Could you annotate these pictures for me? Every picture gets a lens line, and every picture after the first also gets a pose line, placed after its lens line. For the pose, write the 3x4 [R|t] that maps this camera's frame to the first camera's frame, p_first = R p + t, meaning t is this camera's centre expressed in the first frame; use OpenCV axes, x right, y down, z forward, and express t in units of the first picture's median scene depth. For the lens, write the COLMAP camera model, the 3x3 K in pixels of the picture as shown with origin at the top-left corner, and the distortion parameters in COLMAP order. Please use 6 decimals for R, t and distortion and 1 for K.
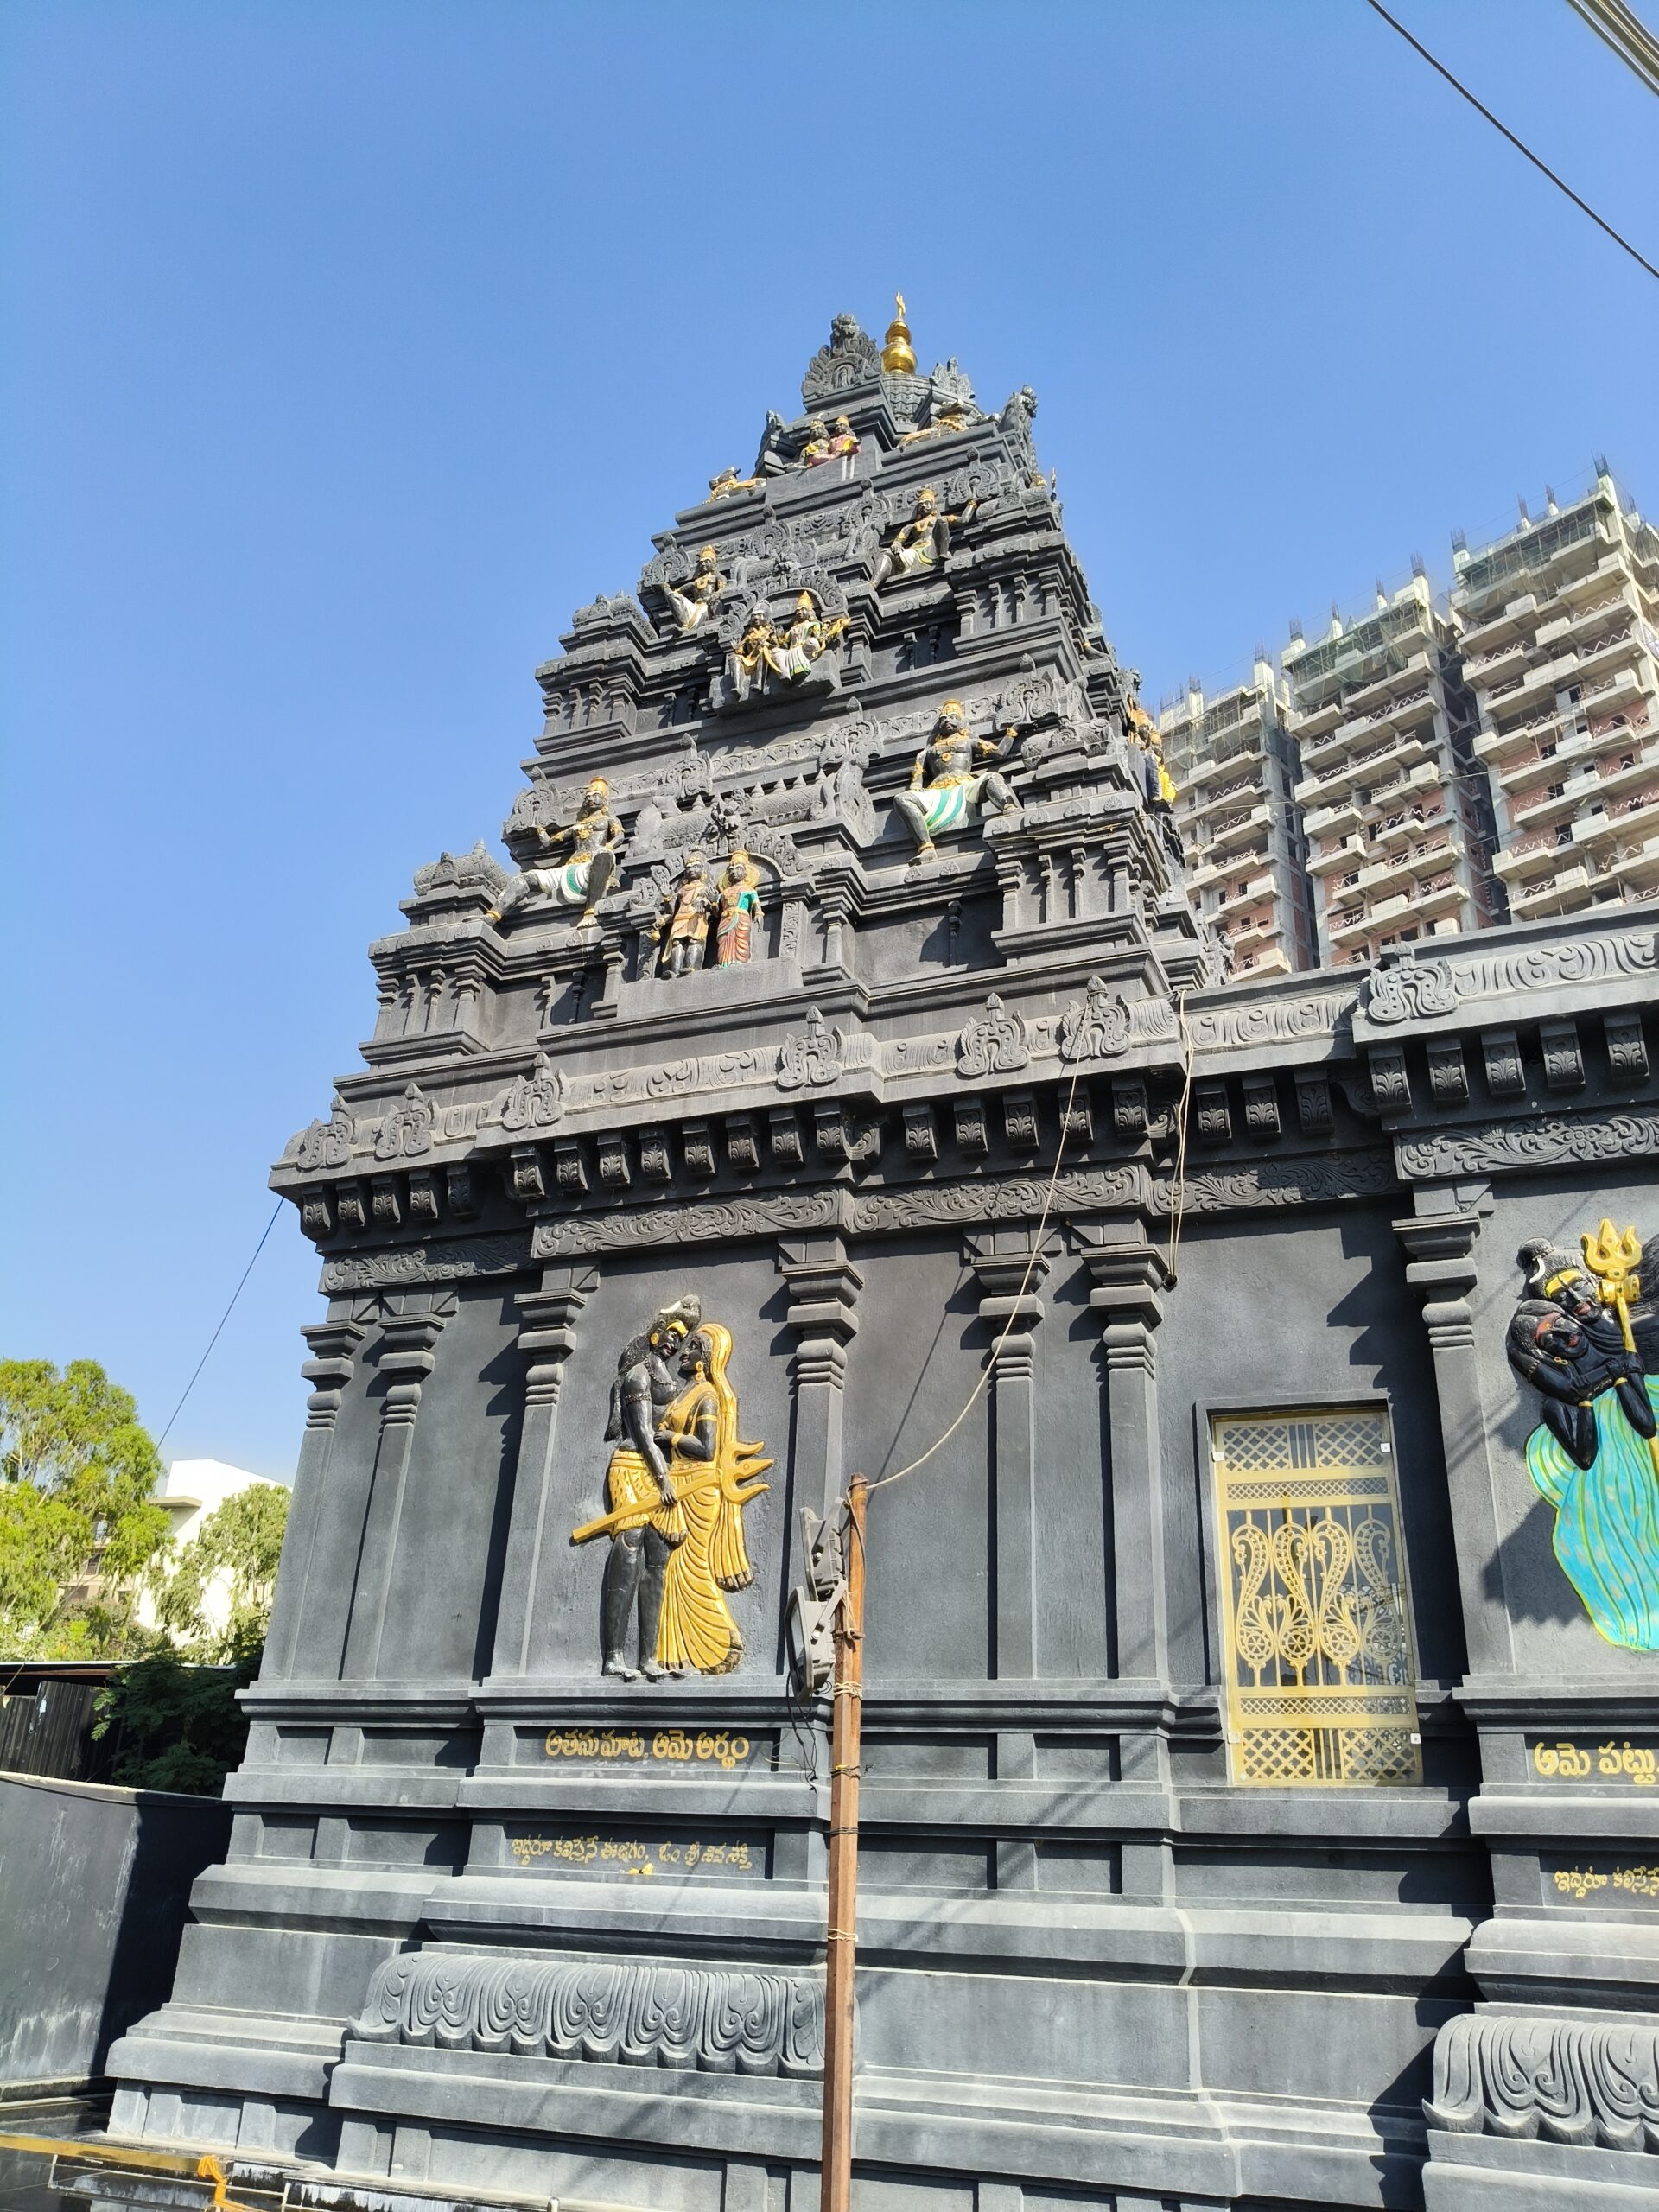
lens RADIAL K [[1687.3, 0, 830.2], [0, 1687.3, 1015.3], [0, 0, 1]] dist [0.098031, -0.200917]
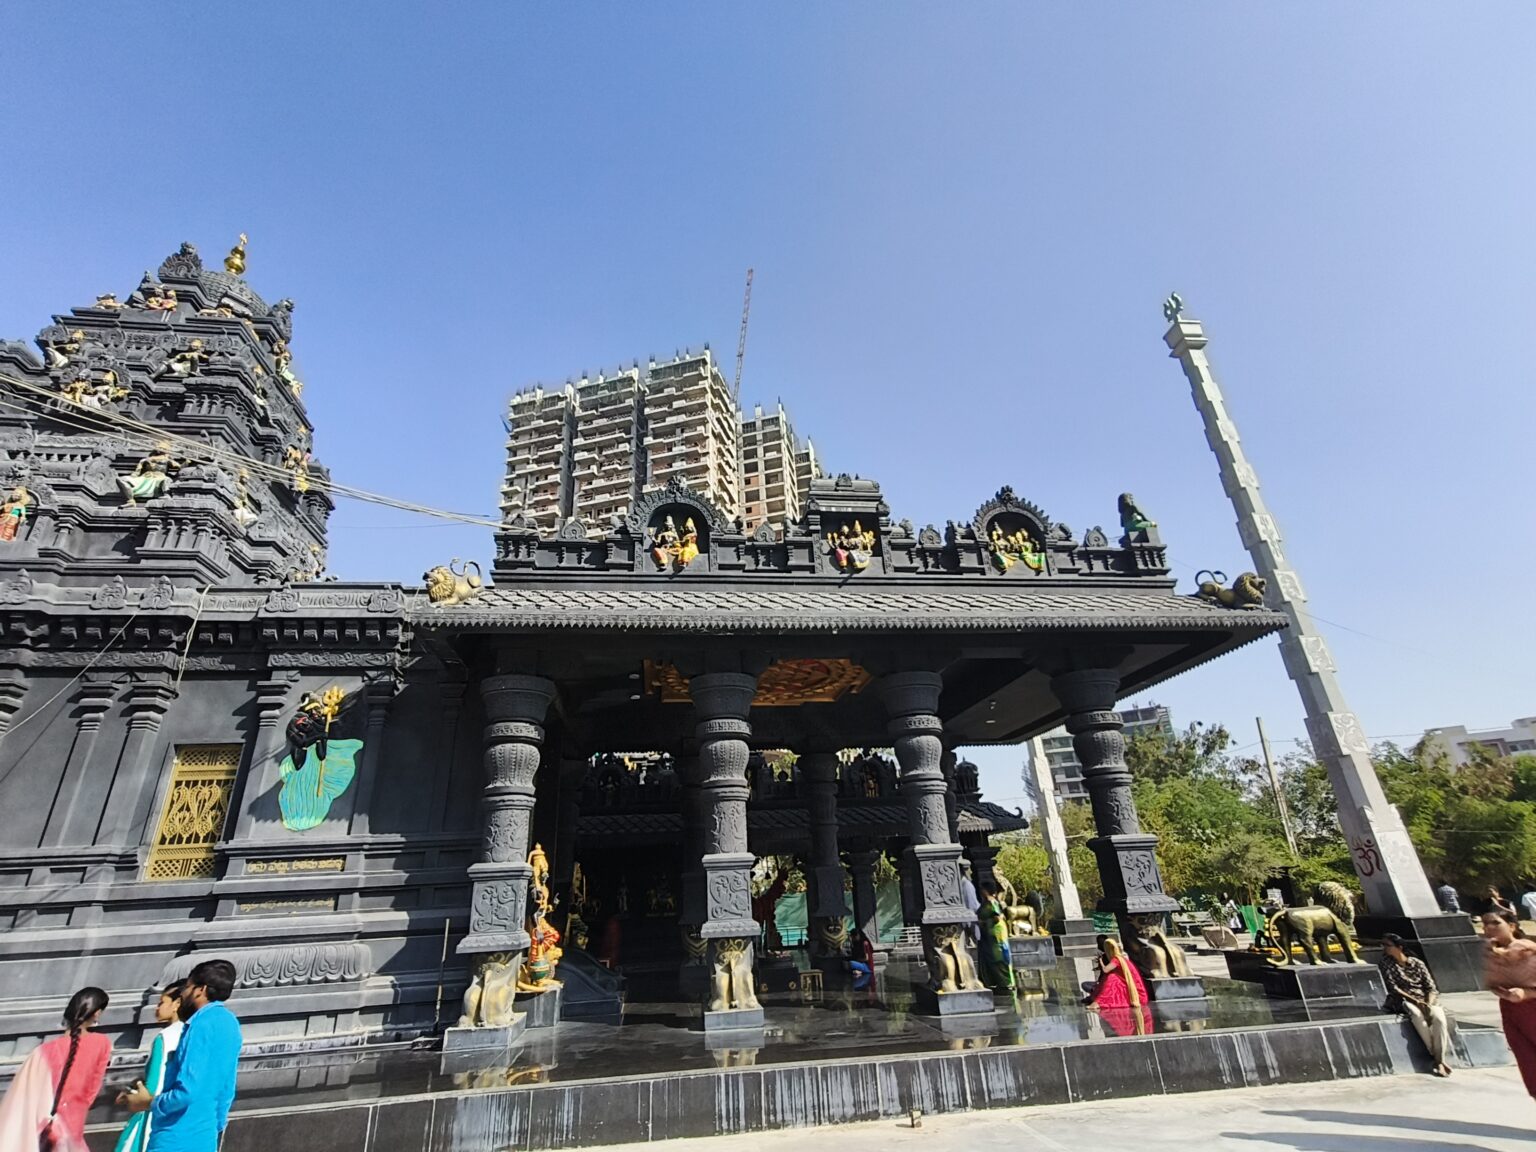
lens RADIAL K [[715.7, 0, 768.0], [0, 715.7, 576.0], [0, 0, 1]] dist [0.000219, 0.000252]
pose [[0.850970, 0.132930, 0.508113, 0.355871], [-0.165482, 0.986026, 0.019184, -0.181528], [-0.498463, -0.100408, 0.861077, -0.364744]]
